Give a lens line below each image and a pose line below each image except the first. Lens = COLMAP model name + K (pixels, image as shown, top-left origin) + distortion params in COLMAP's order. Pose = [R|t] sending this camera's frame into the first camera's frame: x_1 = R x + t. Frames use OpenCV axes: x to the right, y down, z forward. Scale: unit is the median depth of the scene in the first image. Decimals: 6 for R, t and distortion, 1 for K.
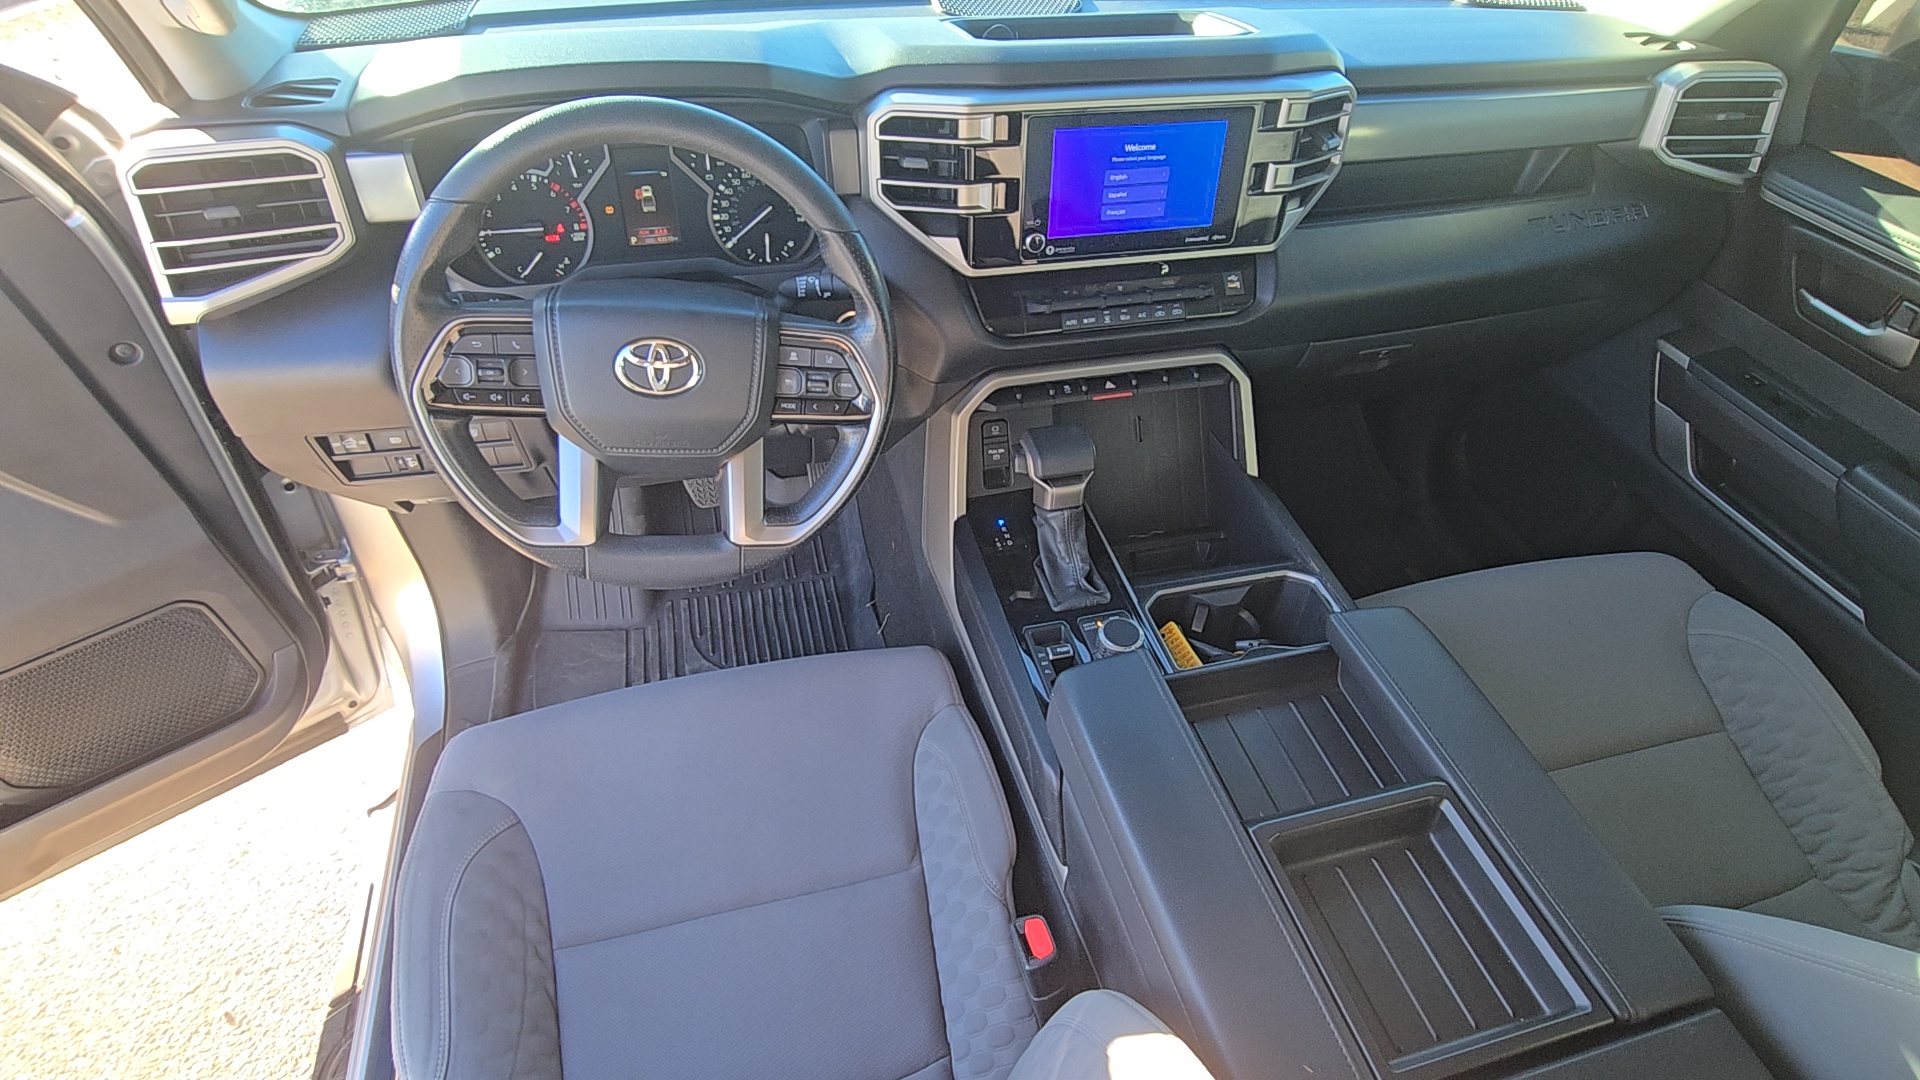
lens RADIAL K [[979.9, 0, 976.5], [0, 979.9, 544.8], [0, 0, 1]] dist [0.001806, 0.000361]
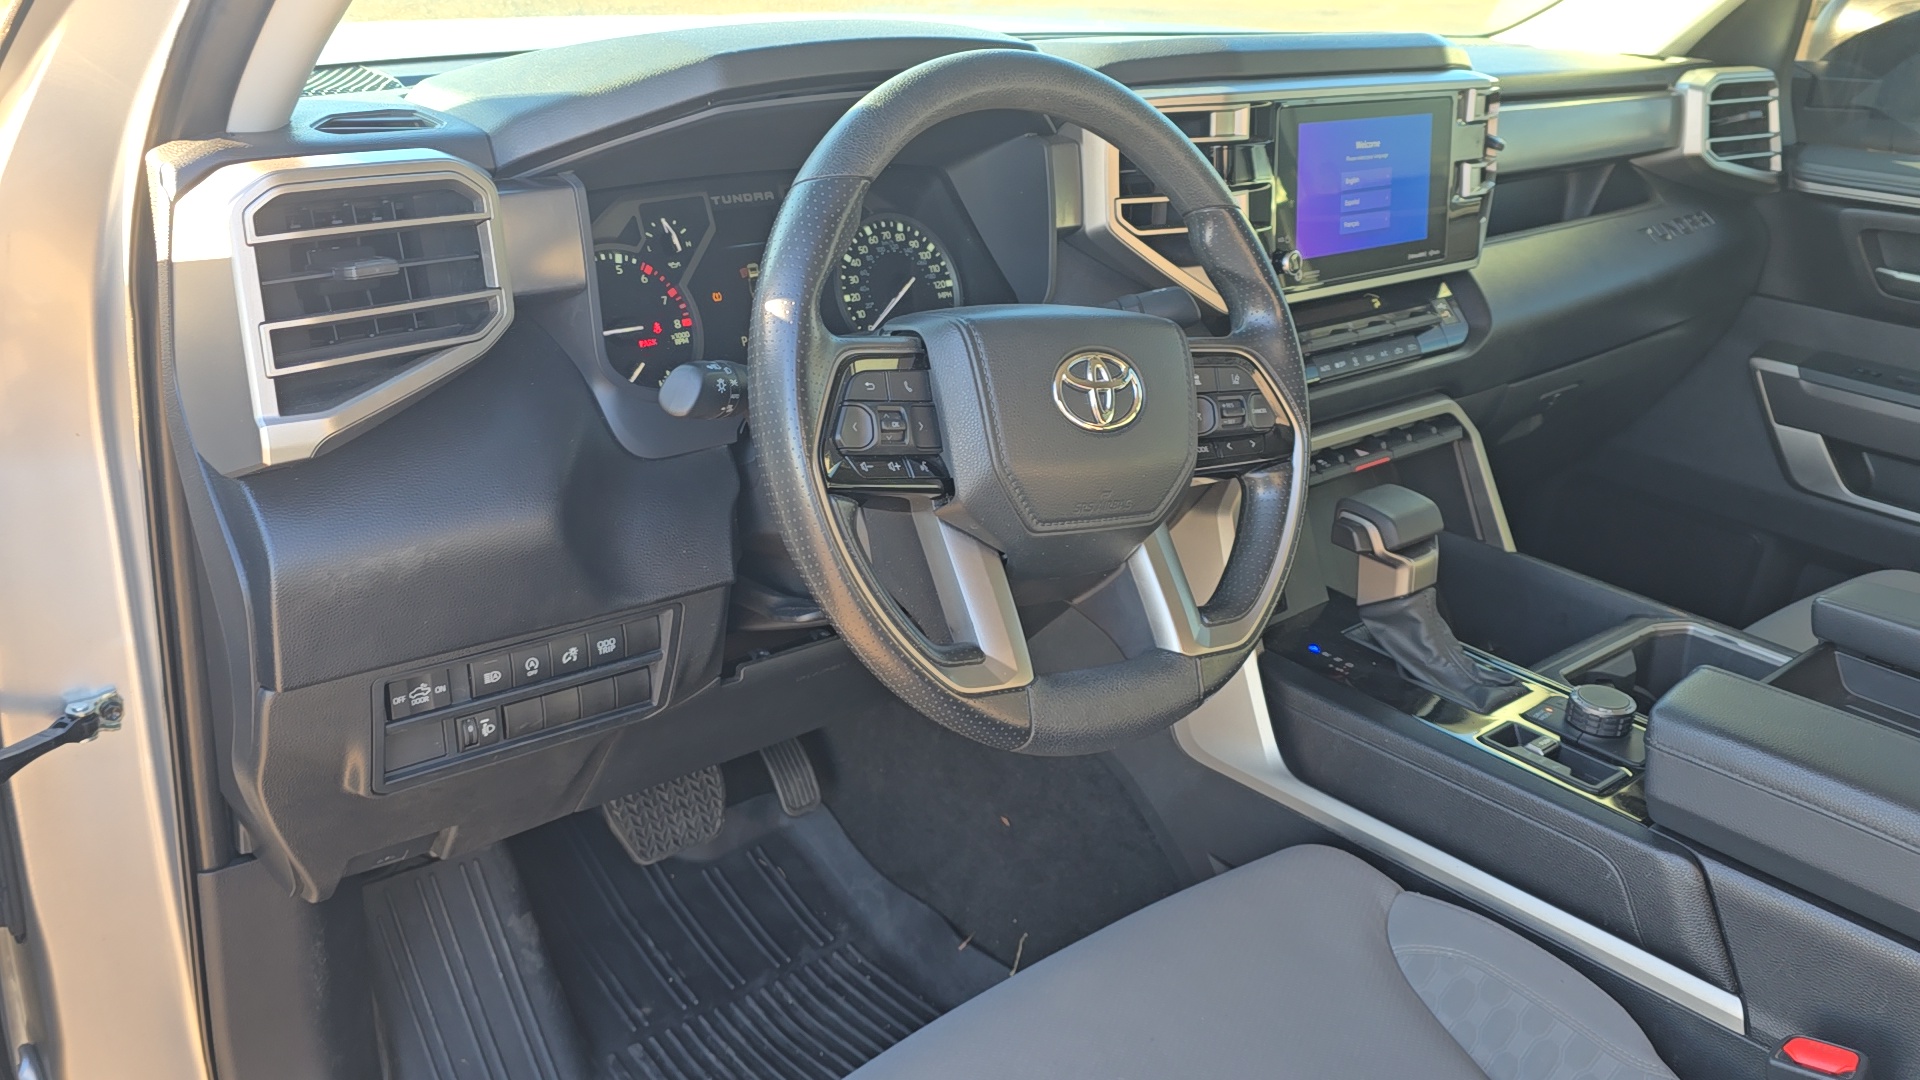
lens RADIAL K [[1609.9, 0, 967.3], [0, 1609.9, 540.8], [0, 0, 1]] dist [0.001424, -0.013856]
pose [[0.893896, -0.168019, 0.415596, -0.704759], [0.299200, 0.913996, -0.274028, 0.156785], [-0.333811, 0.369299, 0.867288, 0.064123]]
